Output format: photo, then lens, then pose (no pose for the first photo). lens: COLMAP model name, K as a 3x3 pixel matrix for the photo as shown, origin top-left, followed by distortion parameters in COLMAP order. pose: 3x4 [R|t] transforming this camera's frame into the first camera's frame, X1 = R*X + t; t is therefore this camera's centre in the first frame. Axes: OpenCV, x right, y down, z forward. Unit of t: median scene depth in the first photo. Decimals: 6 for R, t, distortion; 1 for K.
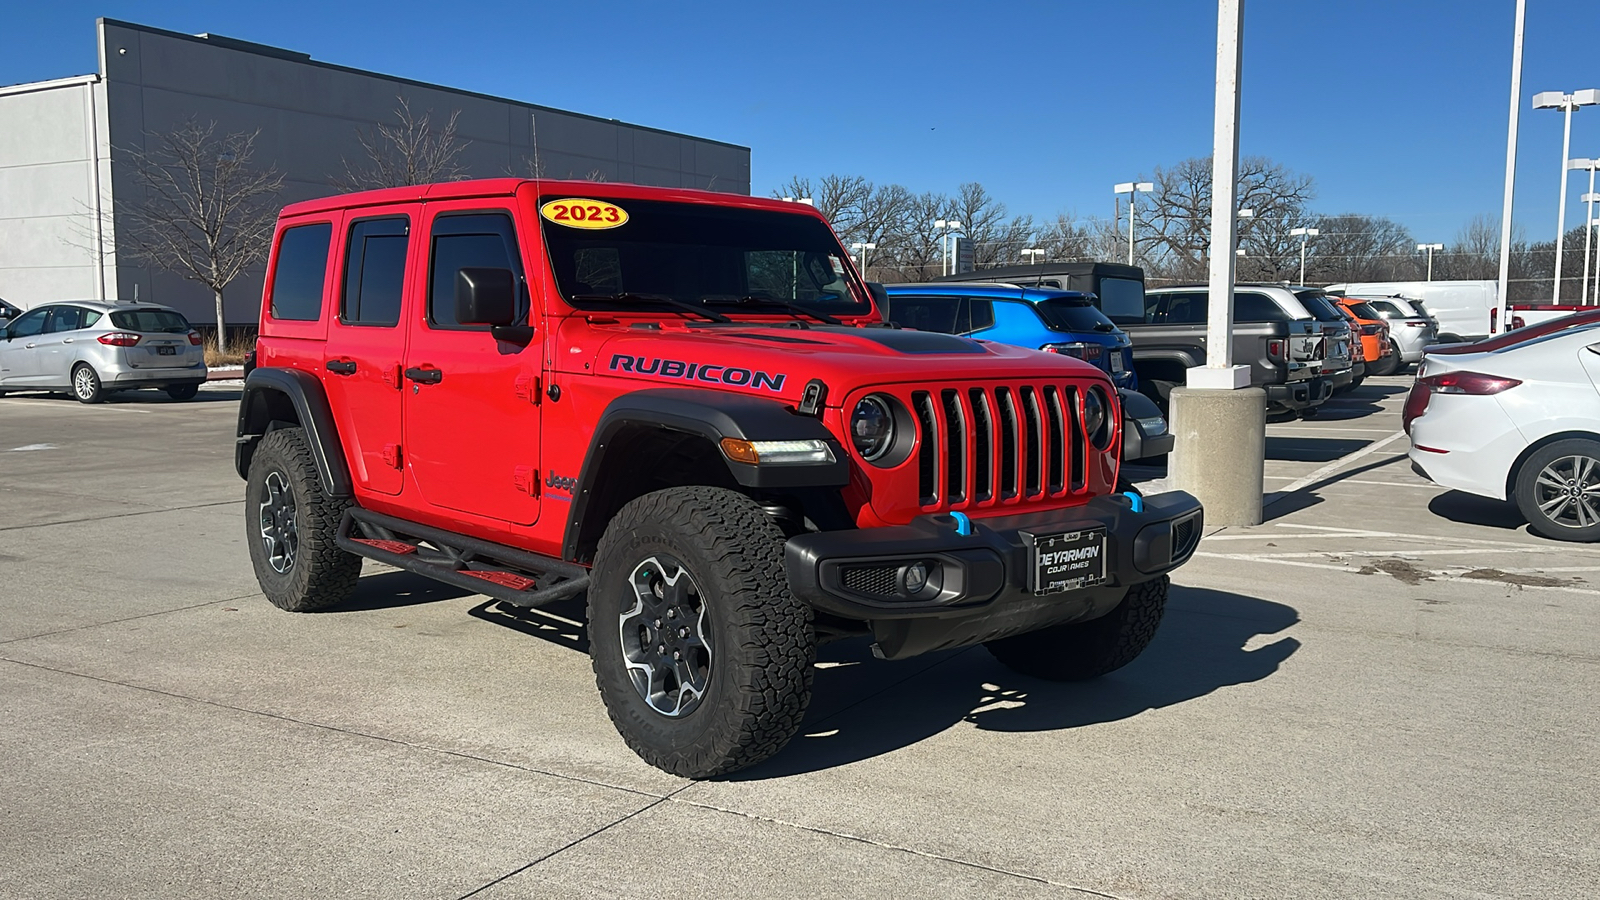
lens RADIAL K [[1401.2, 0, 804.6], [0, 1401.2, 450.2], [0, 0, 1]] dist [0.048906, -0.023568]
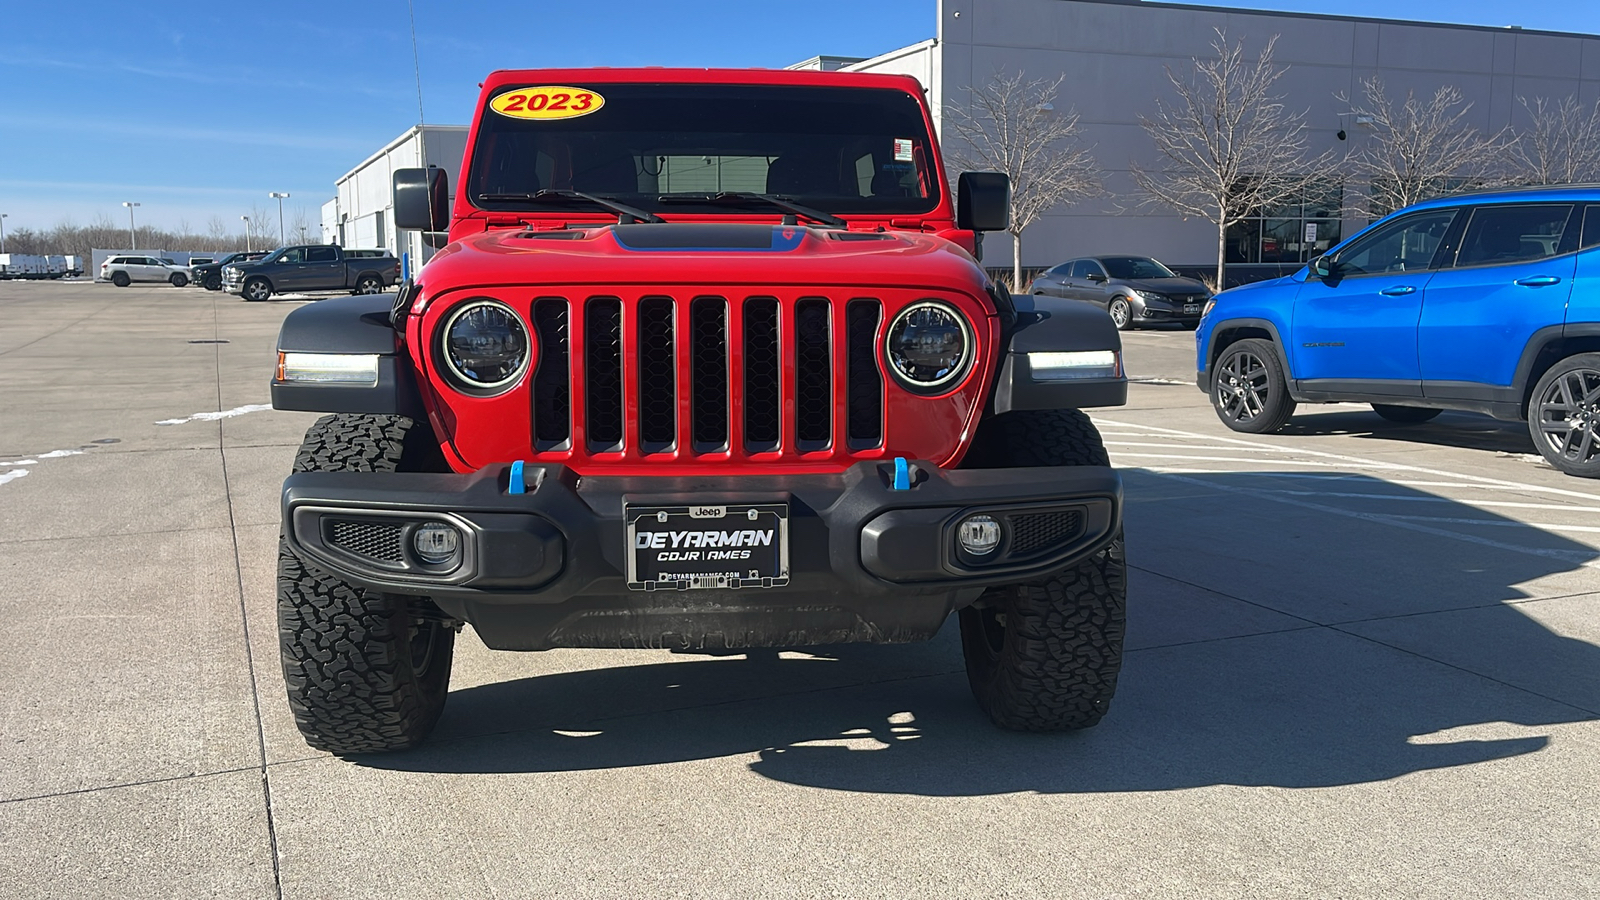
lens RADIAL K [[1401.2, 0, 805.6], [0, 1401.2, 446.5], [0, 0, 1]] dist [0.048906, -0.023568]
pose [[0.804320, 0.068589, -0.590224, 0.531420], [-0.048132, 0.997572, 0.050336, -0.006100], [0.592244, -0.012077, 0.805668, 0.400622]]
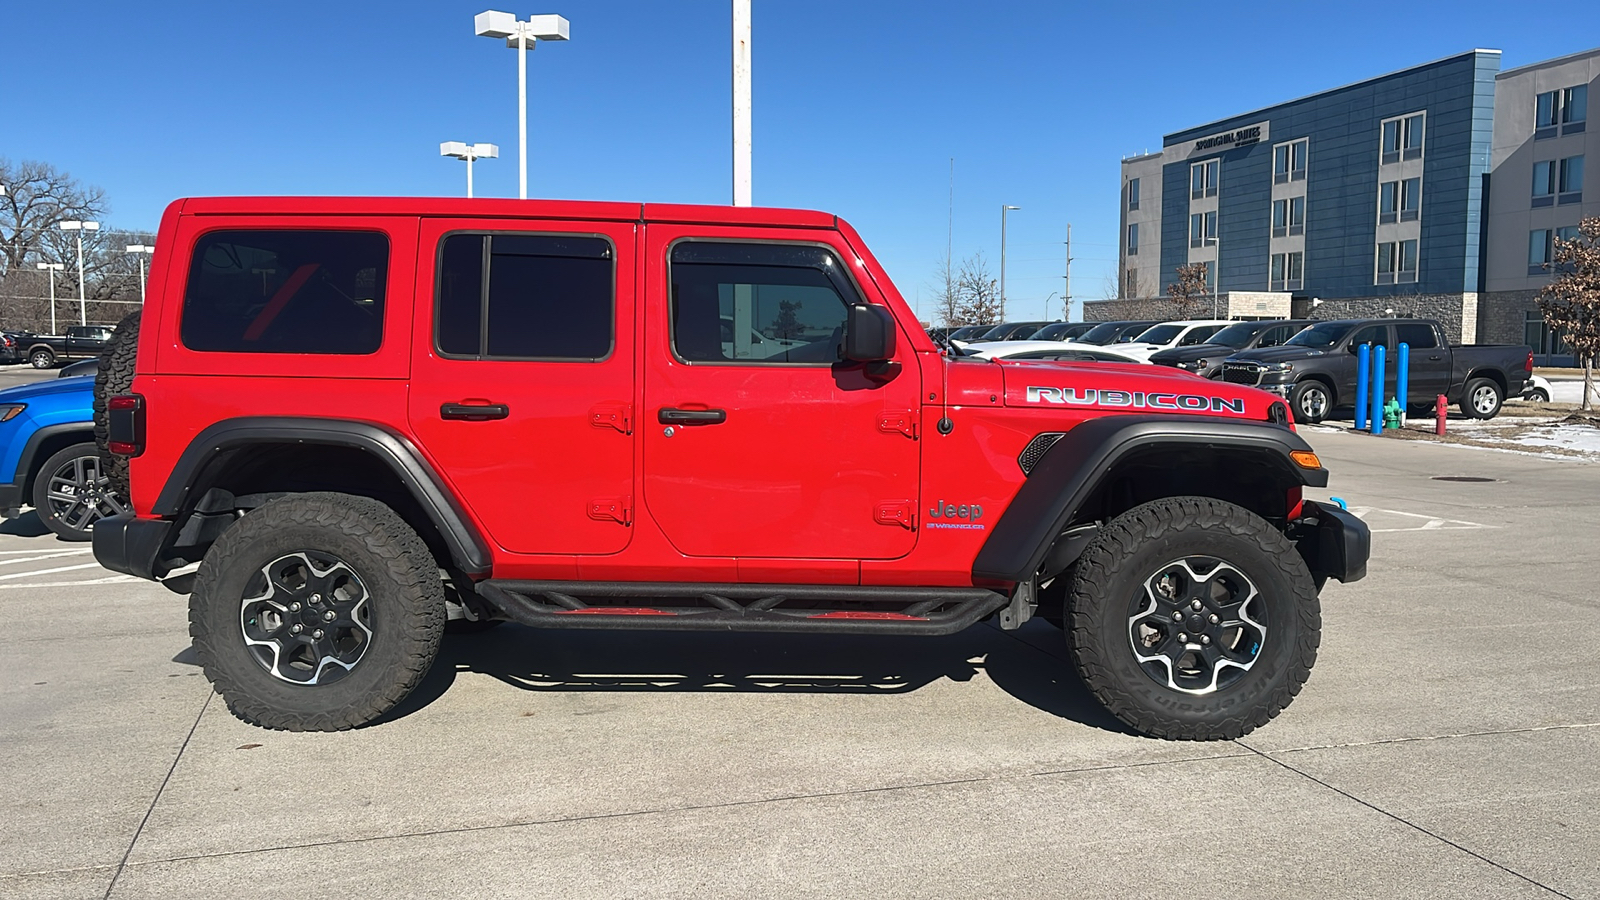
lens RADIAL K [[1401.2, 0, 803.8], [0, 1401.2, 453.4], [0, 0, 1]] dist [0.048906, -0.023568]
pose [[0.667150, -0.056633, 0.742768, -0.995475], [0.065360, 0.997711, 0.017366, -0.045014], [-0.742051, 0.036961, 0.669324, 0.375476]]
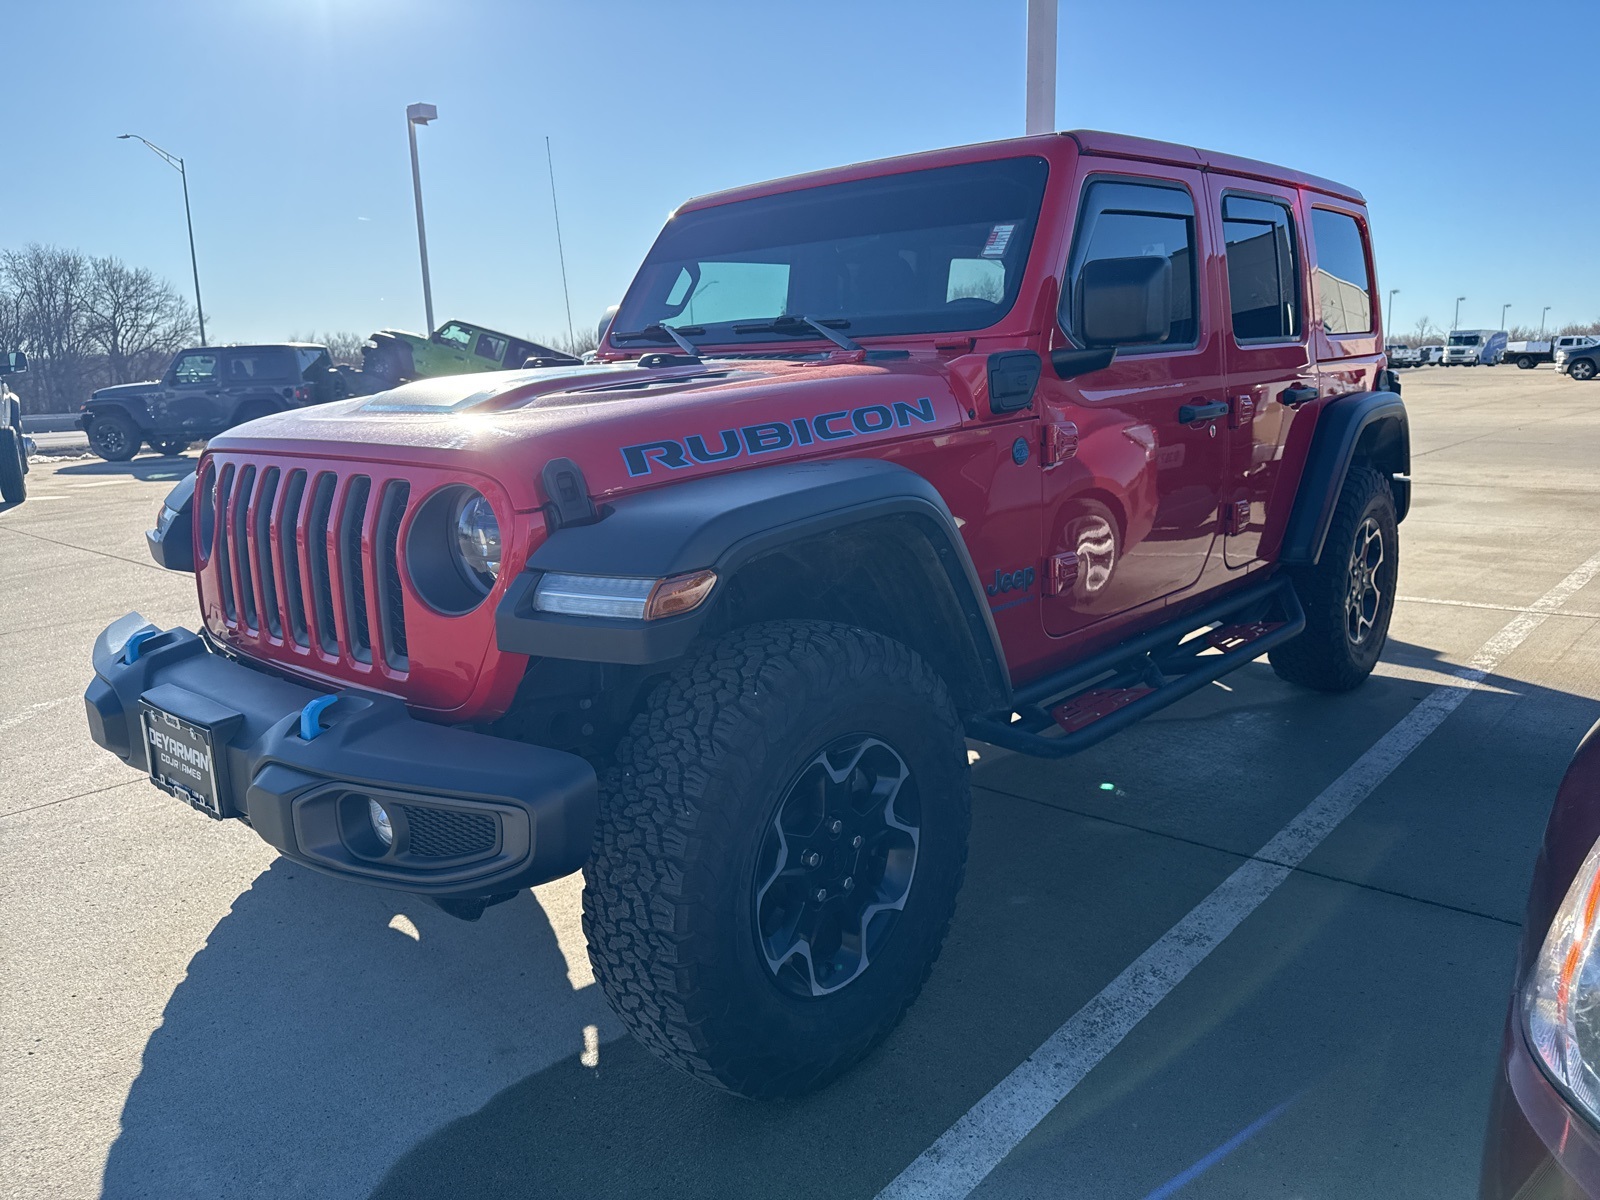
lens RADIAL K [[1127.2, 0, 804.2], [0, 1127.2, 576.7], [0, 0, 1]] dist [0.023817, -0.012385]
pose [[0.136471, 0.179779, -0.974195, 0.591590], [-0.052395, 0.983329, 0.174124, -0.085896], [0.989258, 0.027280, 0.143615, 1.010838]]
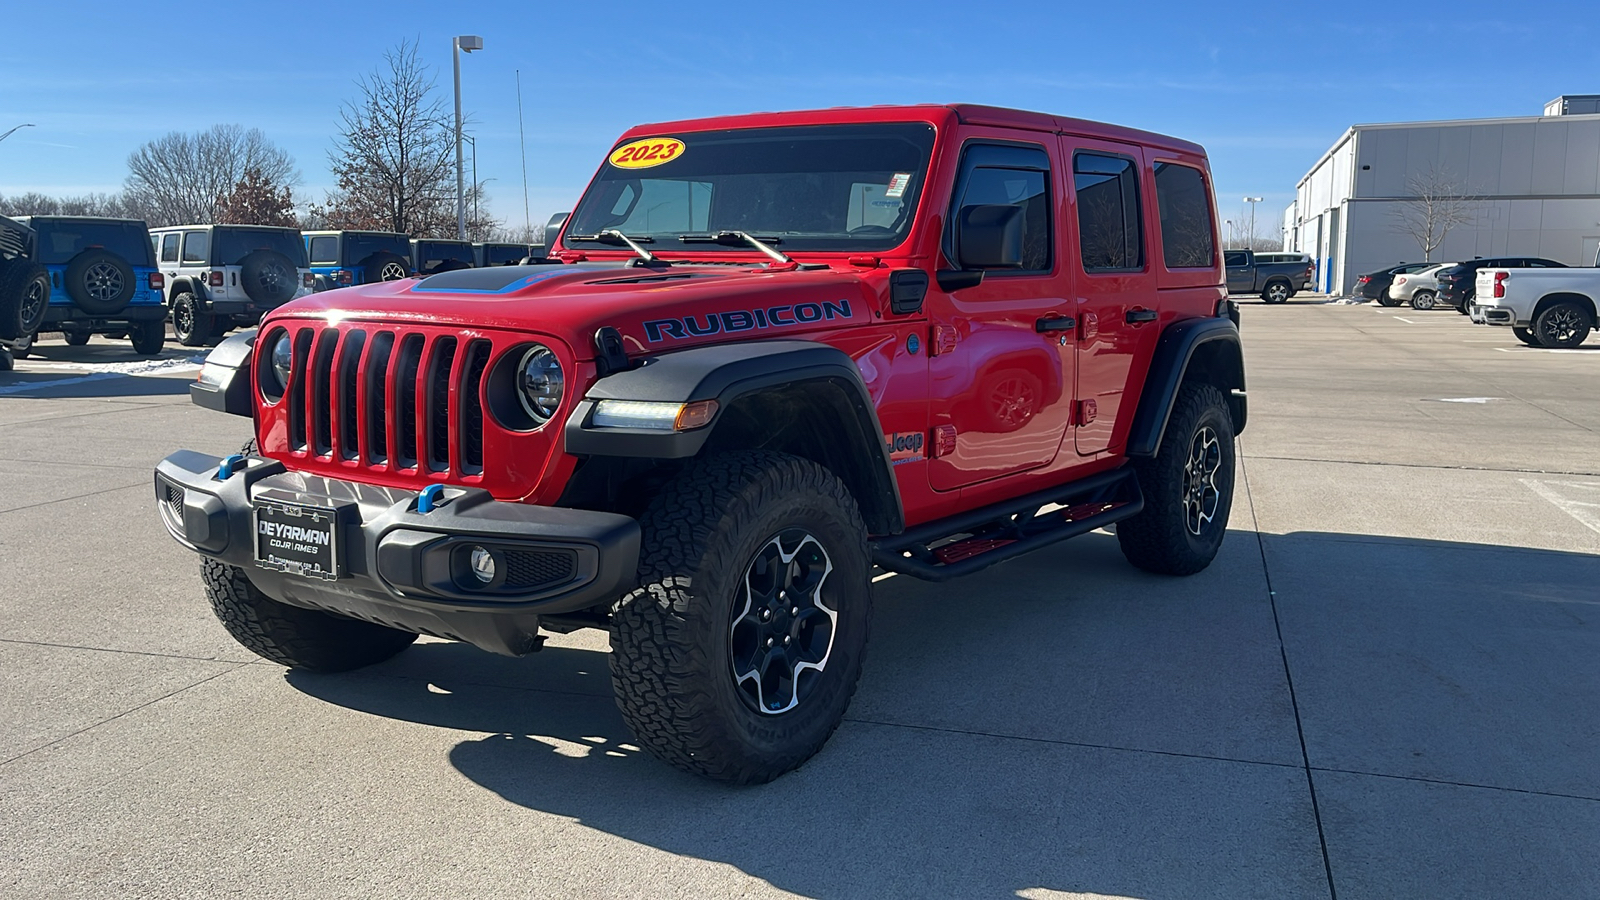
lens RADIAL K [[1401.2, 0, 812.2], [0, 1401.2, 438.9], [0, 0, 1]] dist [0.048906, -0.023568]
pose [[0.250159, 0.115220, -0.961325, 0.900239], [-0.094278, 0.991074, 0.094252, -0.074951], [0.963604, 0.067054, 0.258788, 0.906920]]
